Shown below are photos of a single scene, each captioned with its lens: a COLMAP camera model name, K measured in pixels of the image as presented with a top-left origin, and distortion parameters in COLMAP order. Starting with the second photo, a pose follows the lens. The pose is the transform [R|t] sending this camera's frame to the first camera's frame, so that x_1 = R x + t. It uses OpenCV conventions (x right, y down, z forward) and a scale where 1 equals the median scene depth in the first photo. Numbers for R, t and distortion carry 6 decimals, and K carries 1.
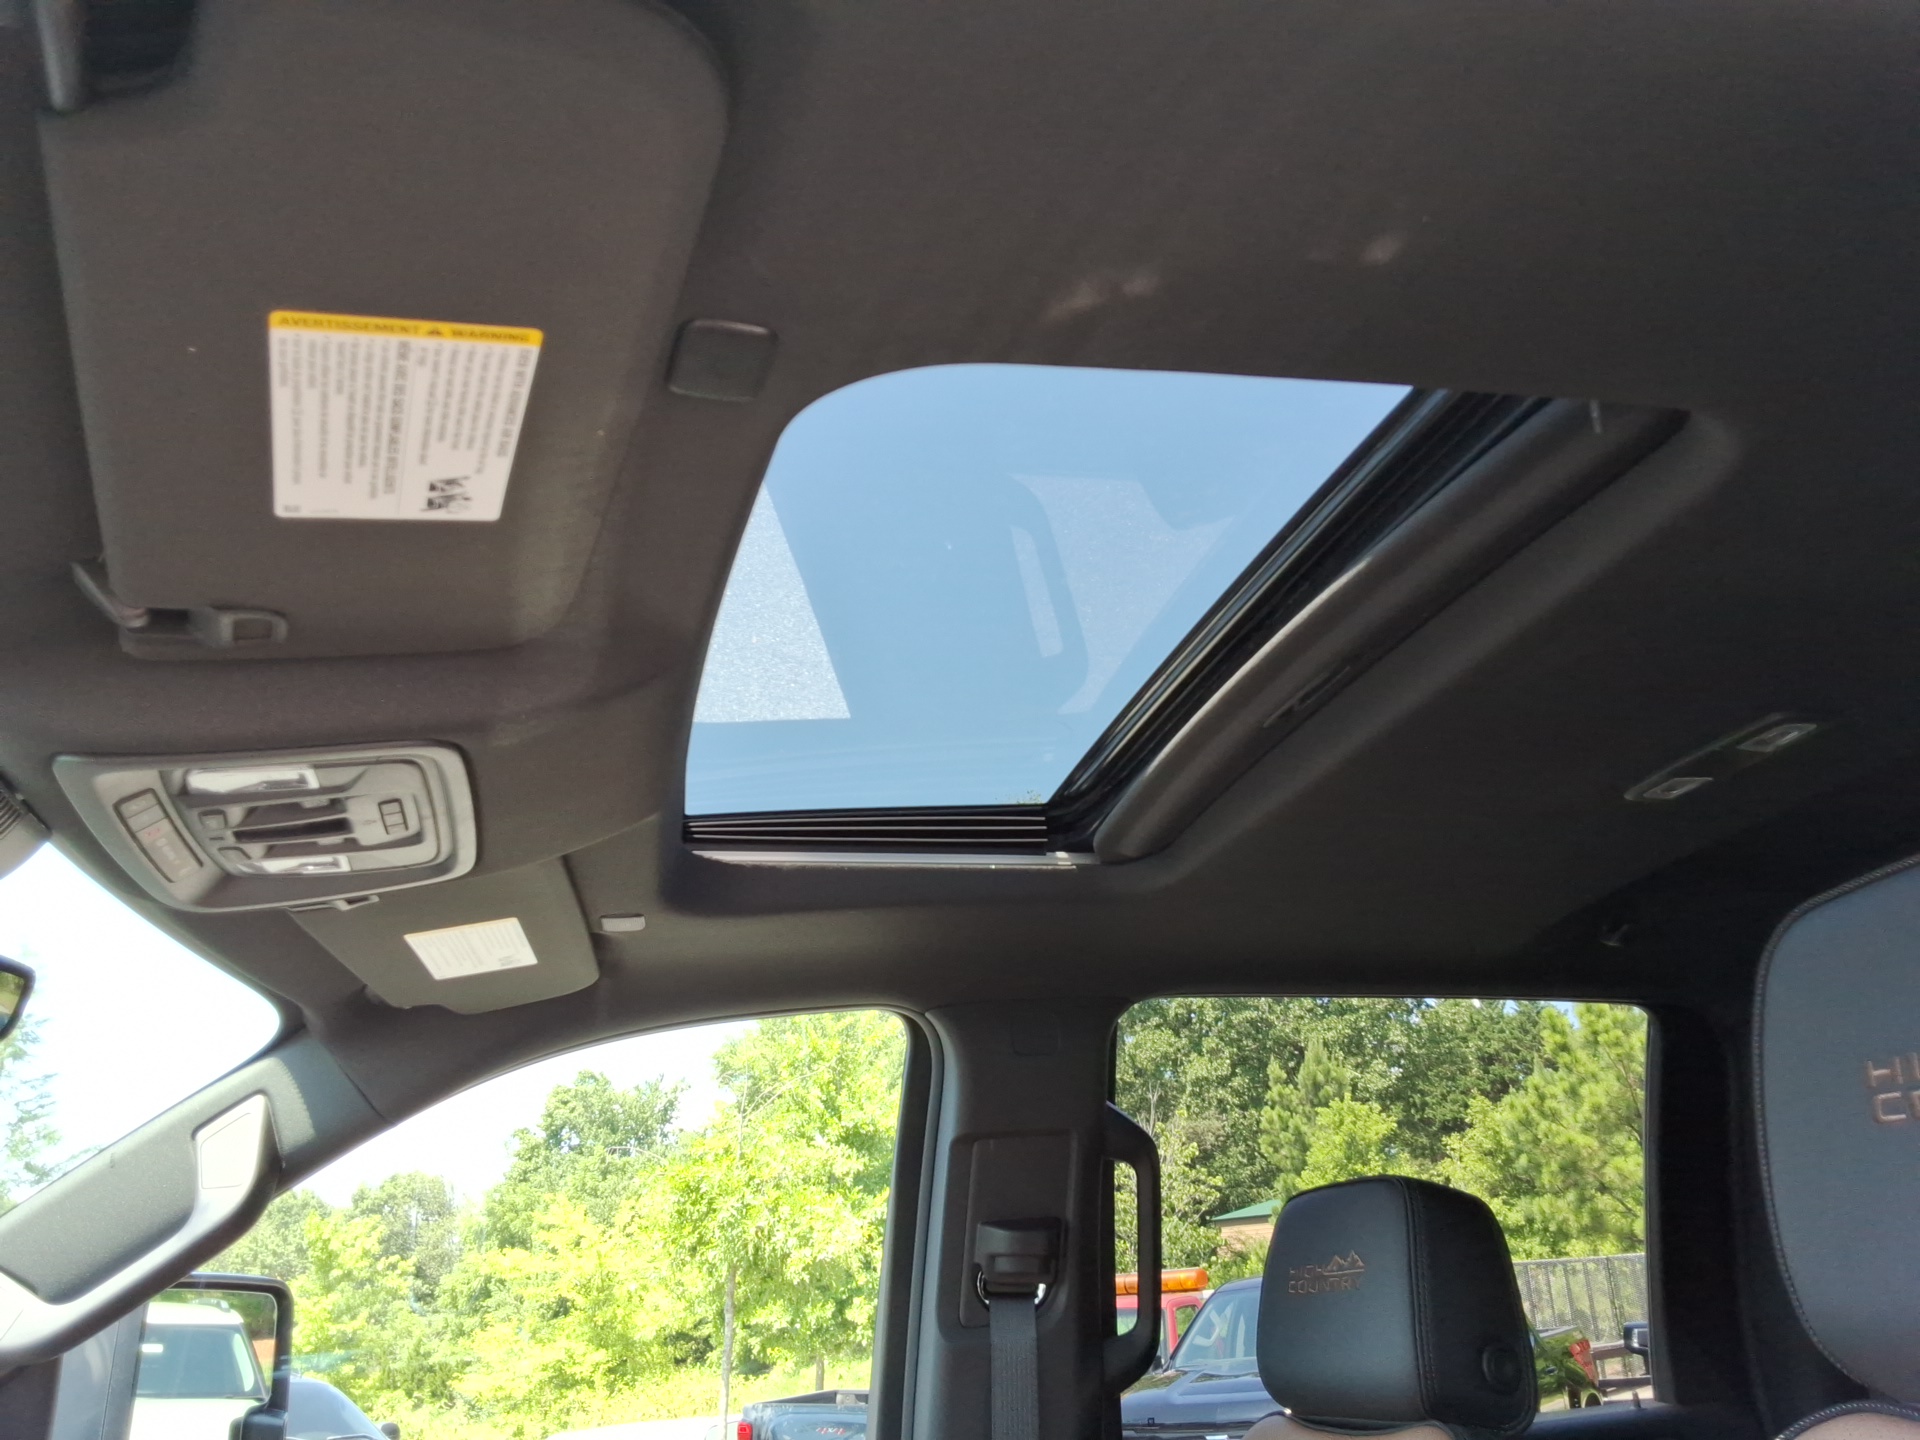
lens RADIAL K [[1554.8, 0, 970.1], [0, 1554.8, 696.5], [0, 0, 1]] dist [0.127358, -0.198448]
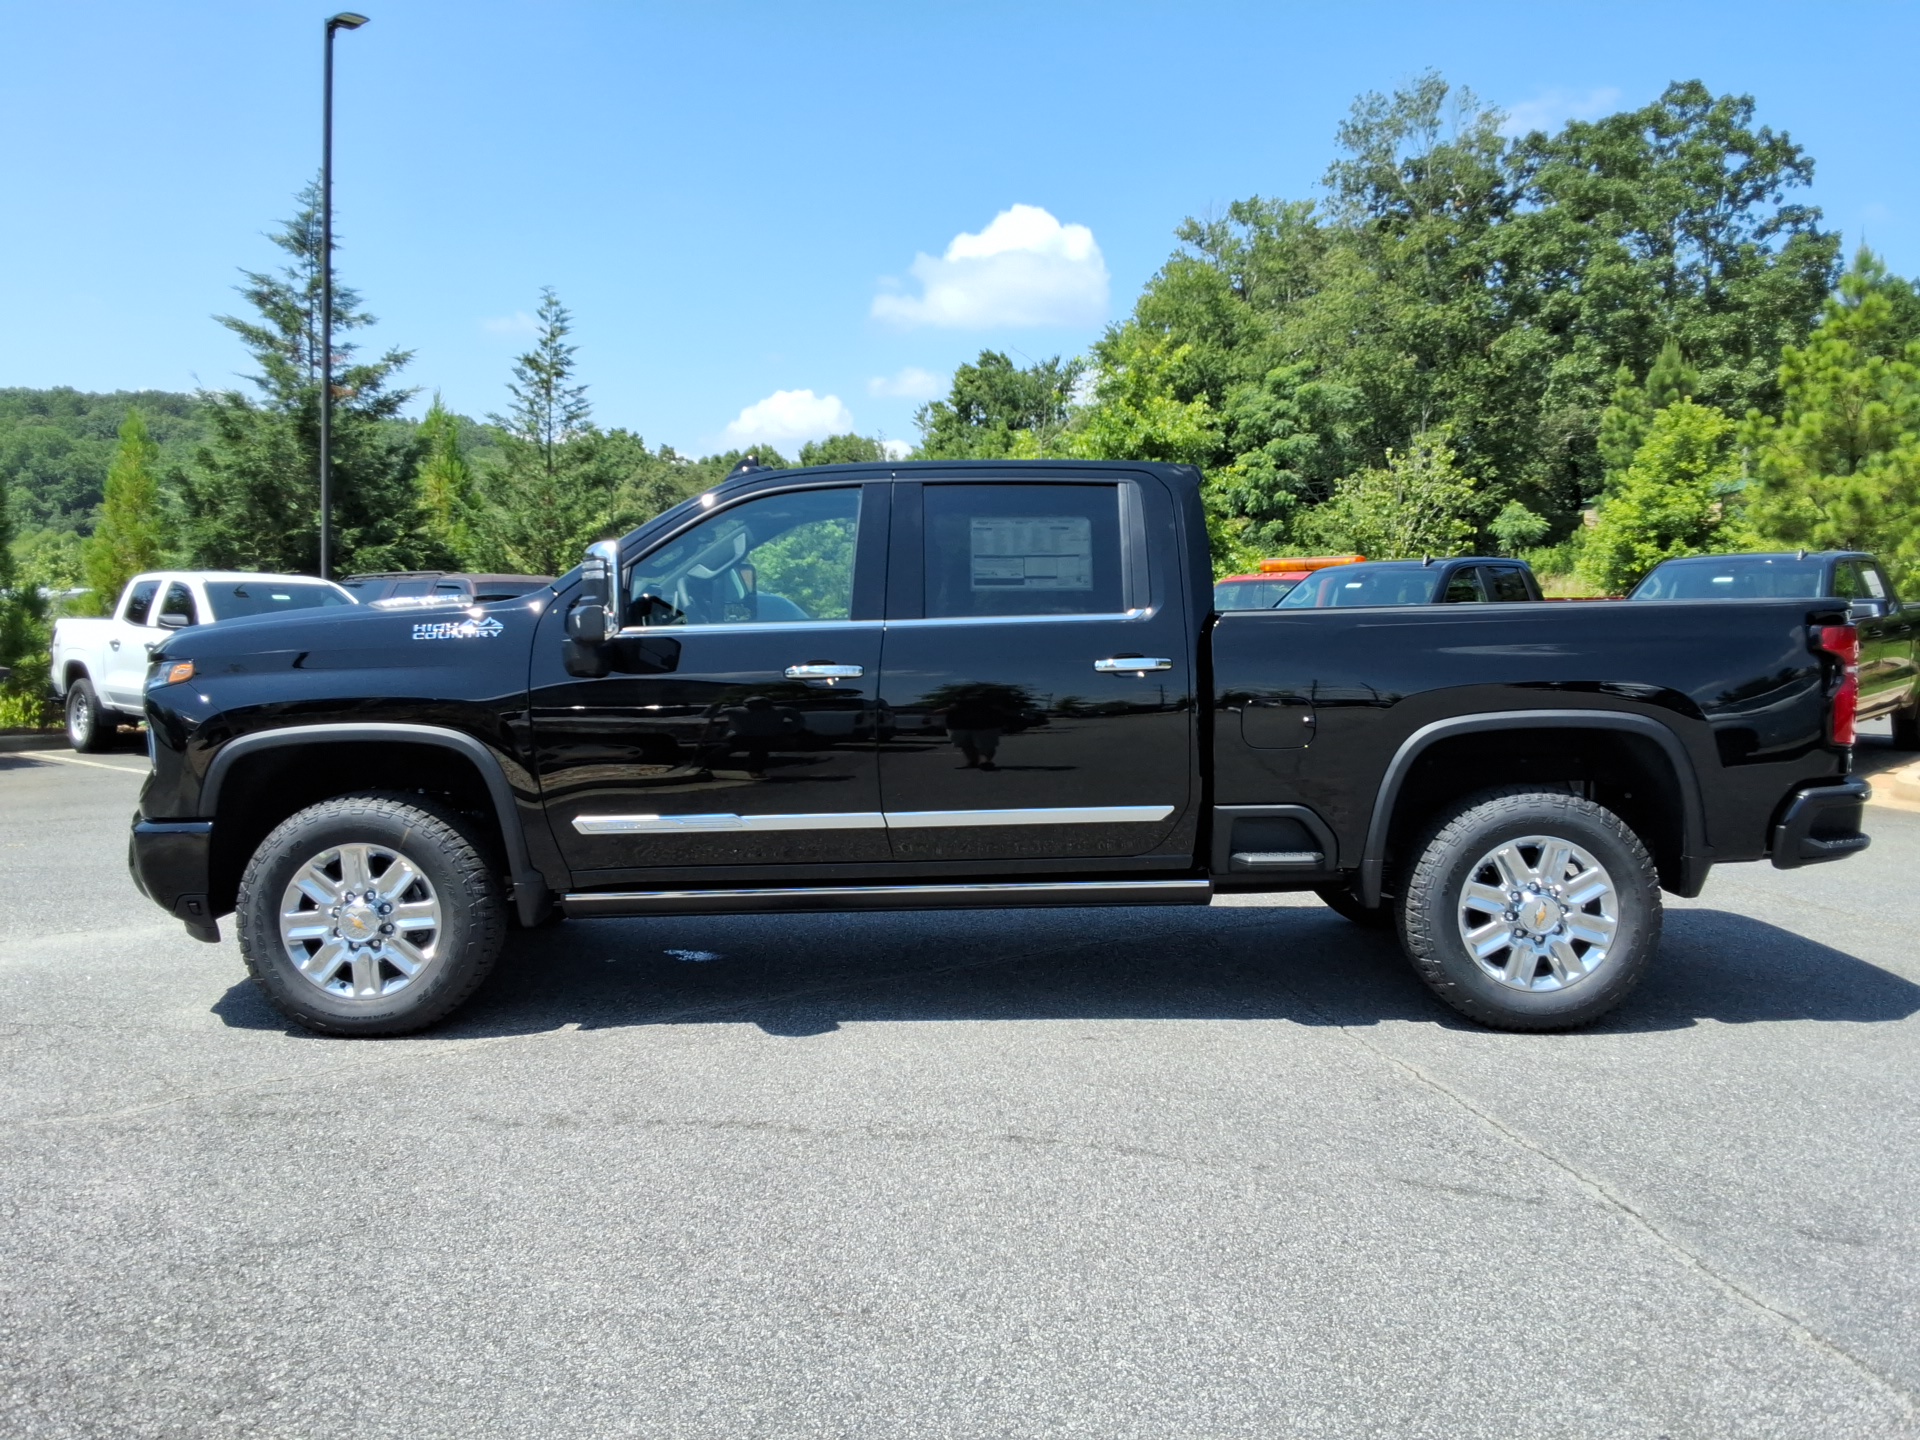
lens RADIAL K [[1575.8, 0, 967.0], [0, 1575.8, 660.6], [0, 0, 1]] dist [0.145219, -0.220344]
pose [[0.967530, 0.061962, -0.245045, 0.049160], [0.046230, 0.909752, 0.412570, -0.046340], [0.248494, -0.410502, 0.877347, -0.112486]]
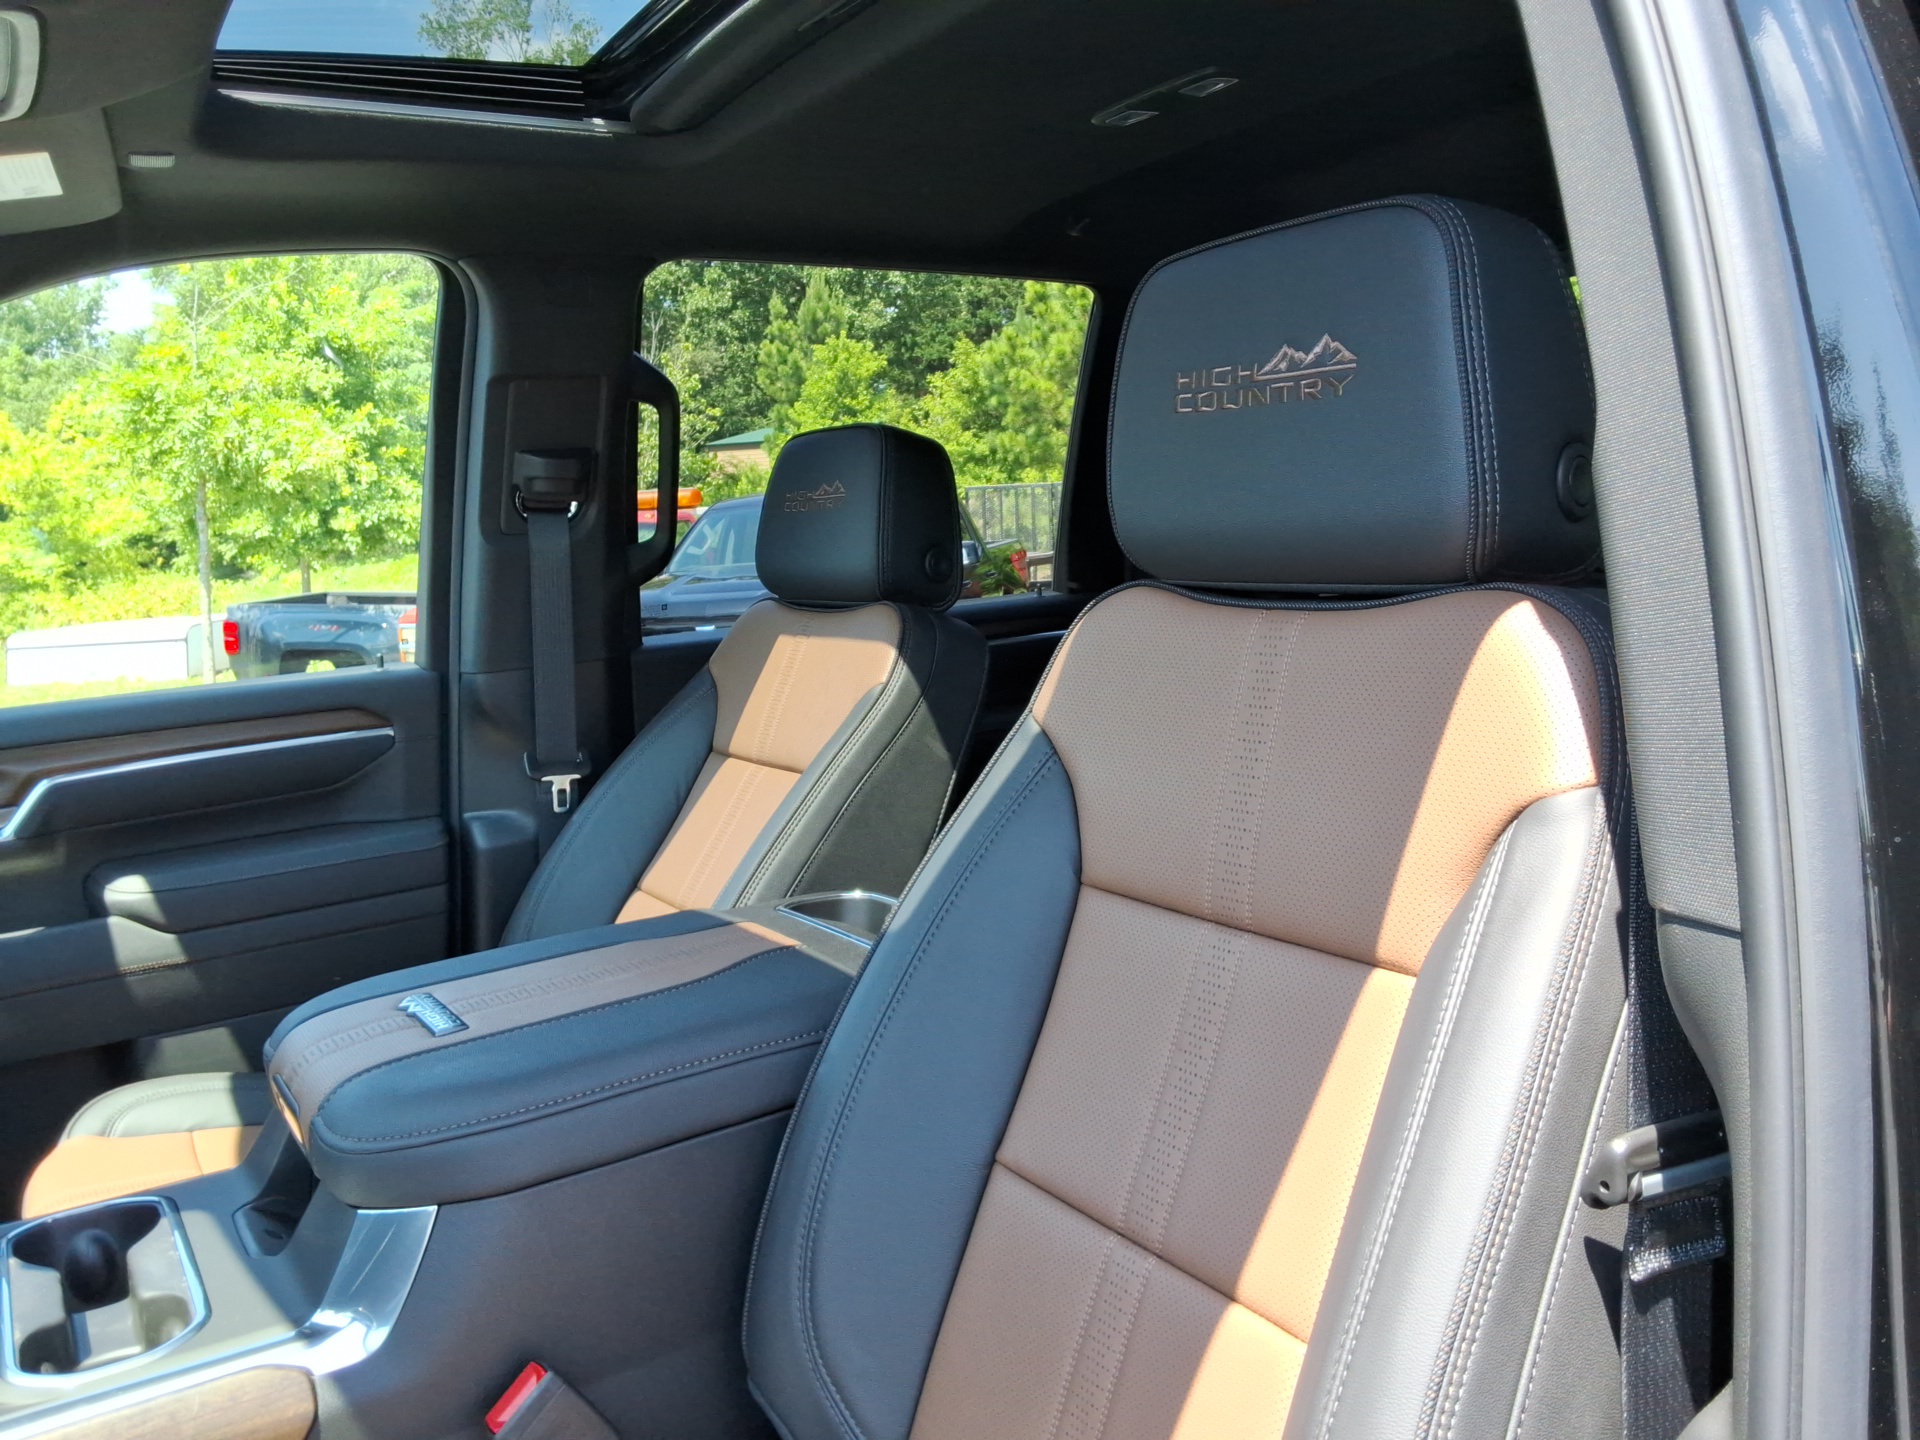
lens RADIAL K [[1567.4, 0, 1000.2], [0, 1567.4, 687.3], [0, 0, 1]] dist [0.114683, -0.212440]
pose [[0.946586, -0.023472, 0.321596, -0.001330], [-0.125611, 0.891721, 0.434806, -0.002021], [-0.296979, -0.451977, 0.841142, -0.005309]]
